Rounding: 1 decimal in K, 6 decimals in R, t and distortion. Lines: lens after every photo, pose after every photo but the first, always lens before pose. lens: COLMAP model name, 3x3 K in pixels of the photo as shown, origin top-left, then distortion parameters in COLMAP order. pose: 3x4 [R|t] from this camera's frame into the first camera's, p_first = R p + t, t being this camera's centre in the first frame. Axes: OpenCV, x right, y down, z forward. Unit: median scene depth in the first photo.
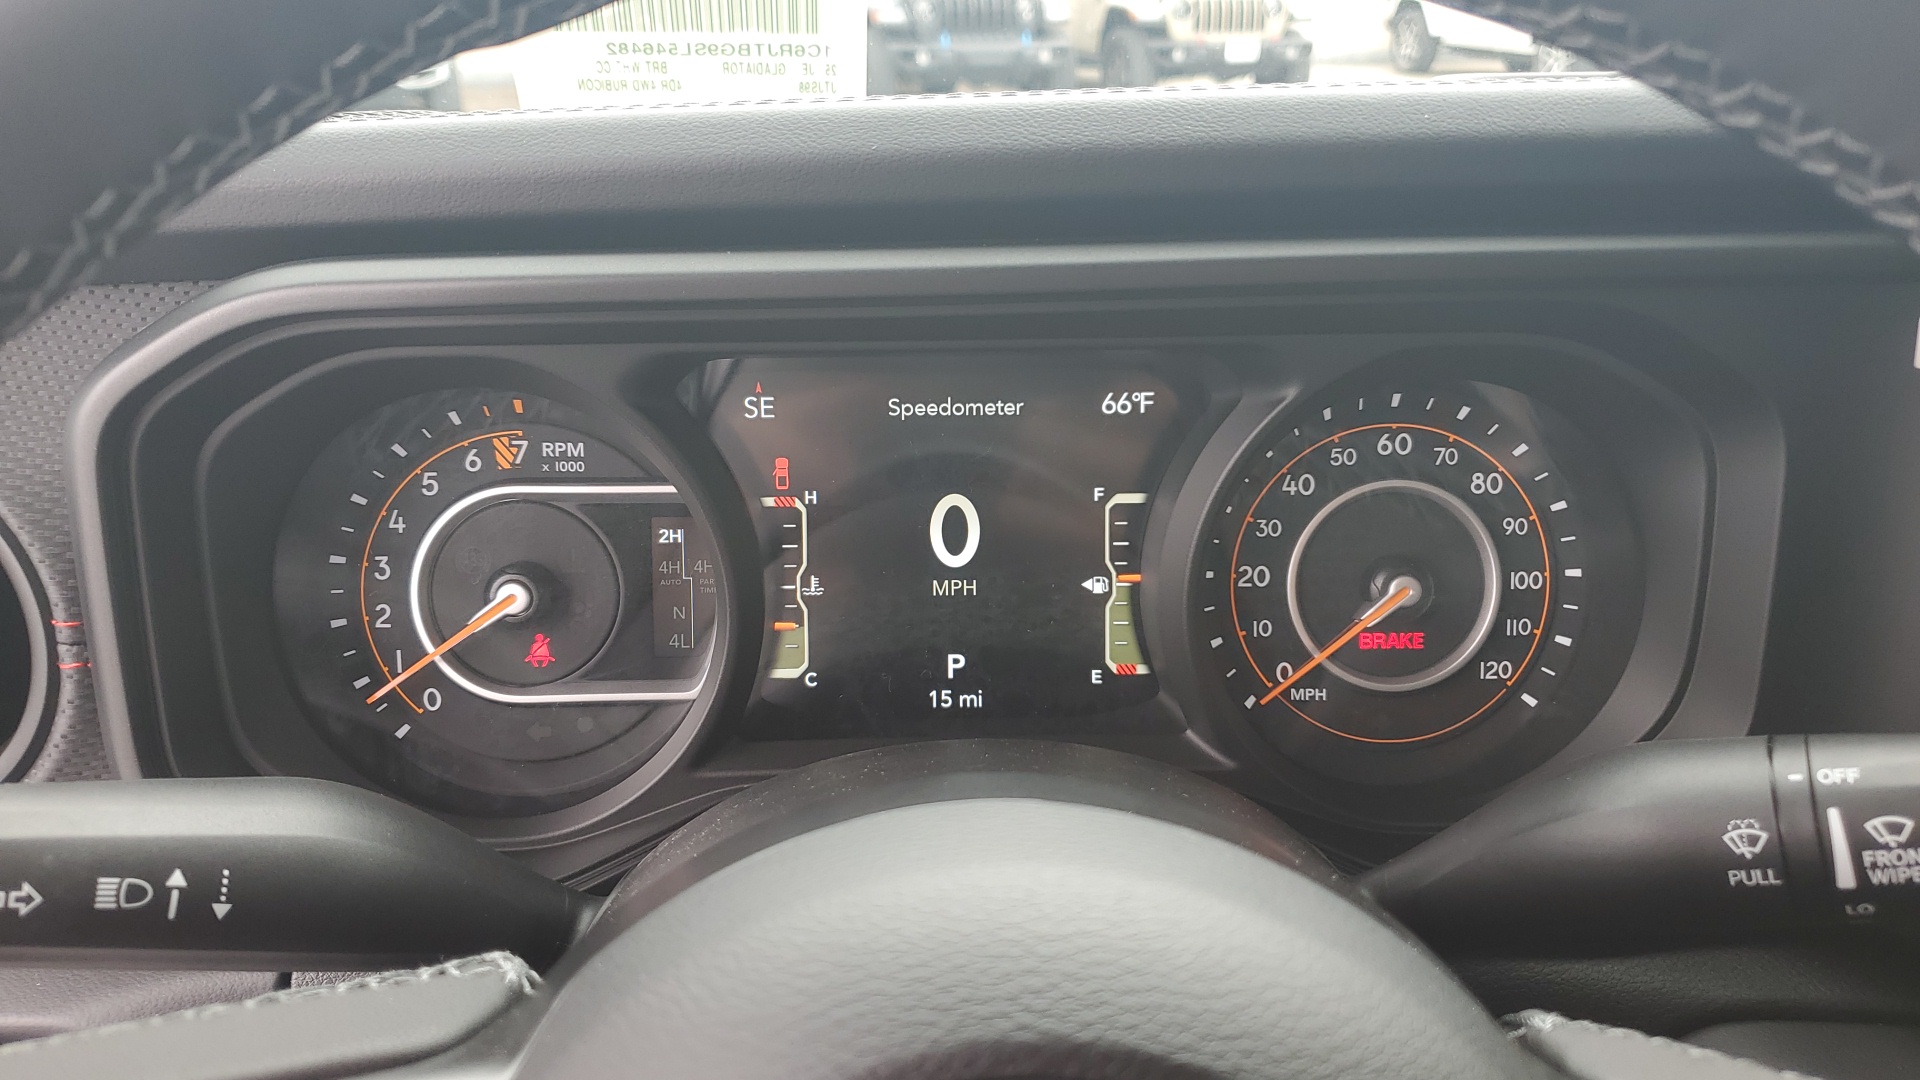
lens RADIAL K [[1525.6, 0, 956.8], [0, 1525.6, 581.5], [0, 0, 1]] dist [0.031192, -0.054090]
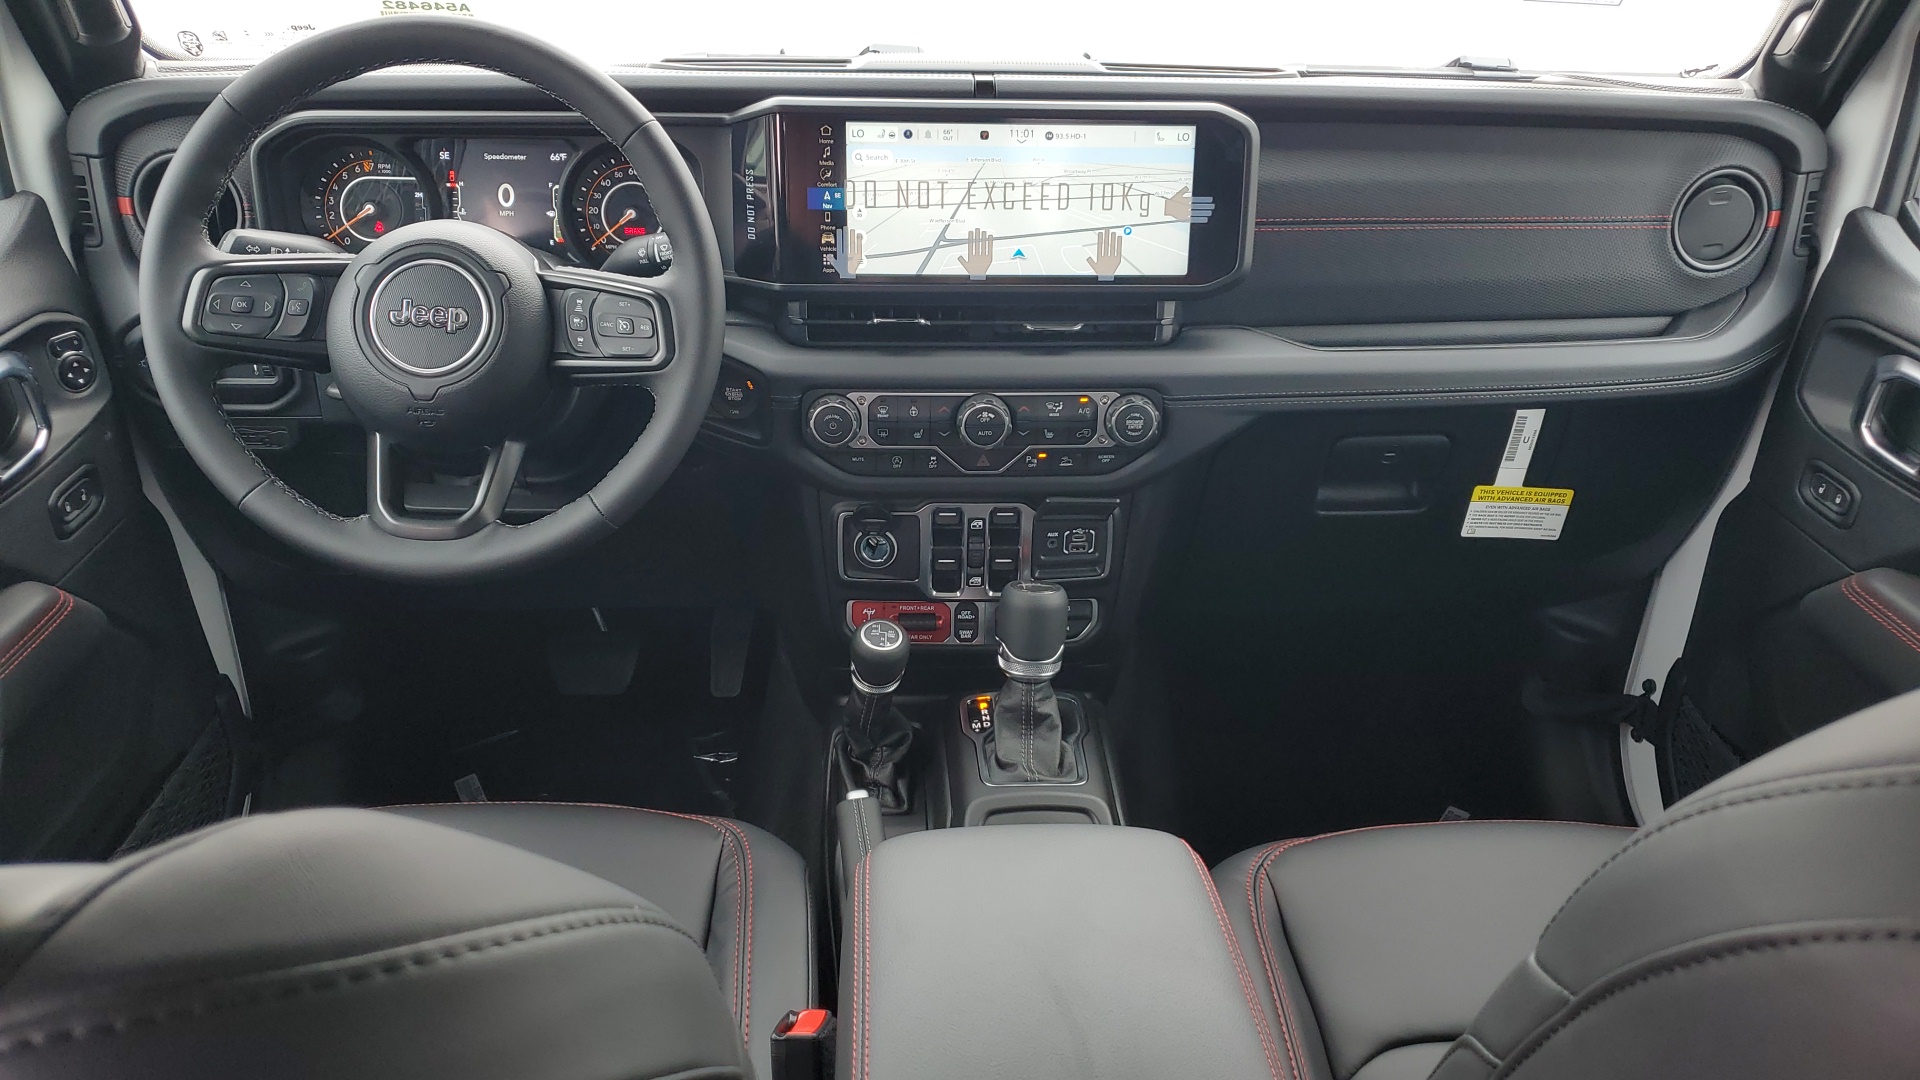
lens RADIAL K [[1525.6, 0, 983.6], [0, 1525.6, 576.0], [0, 0, 1]] dist [0.031192, -0.054090]
pose [[0.998751, 0.014191, 0.047915, 0.914184], [-0.019272, 0.994040, 0.107303, 0.425001], [-0.046107, -0.108092, 0.993071, -2.518396]]
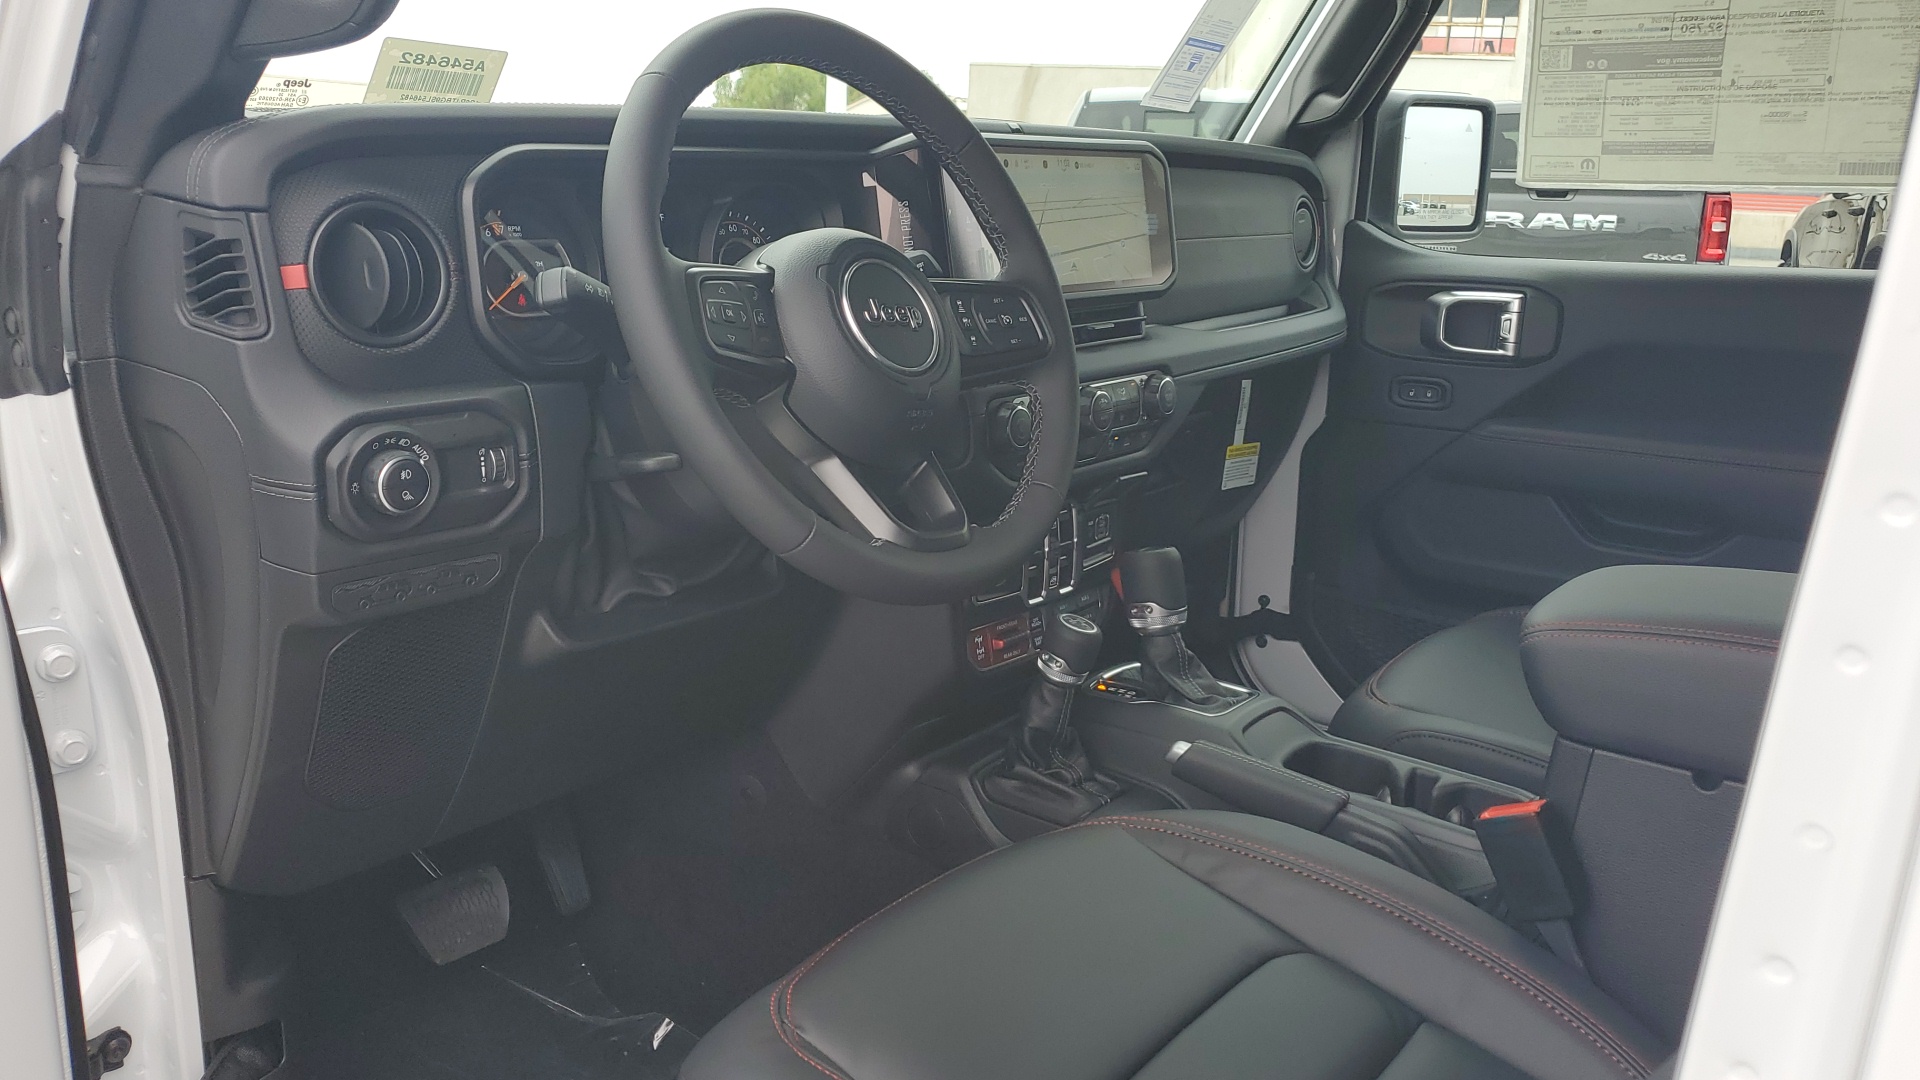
lens RADIAL K [[1525.6, 0, 1000.8], [0, 1525.6, 536.1], [0, 0, 1]] dist [0.031192, -0.054090]
pose [[0.618533, -0.162280, 0.768819, -1.939895], [0.262279, 0.964964, -0.007328, 0.706923], [-0.740693, 0.206178, 0.639425, -1.334531]]
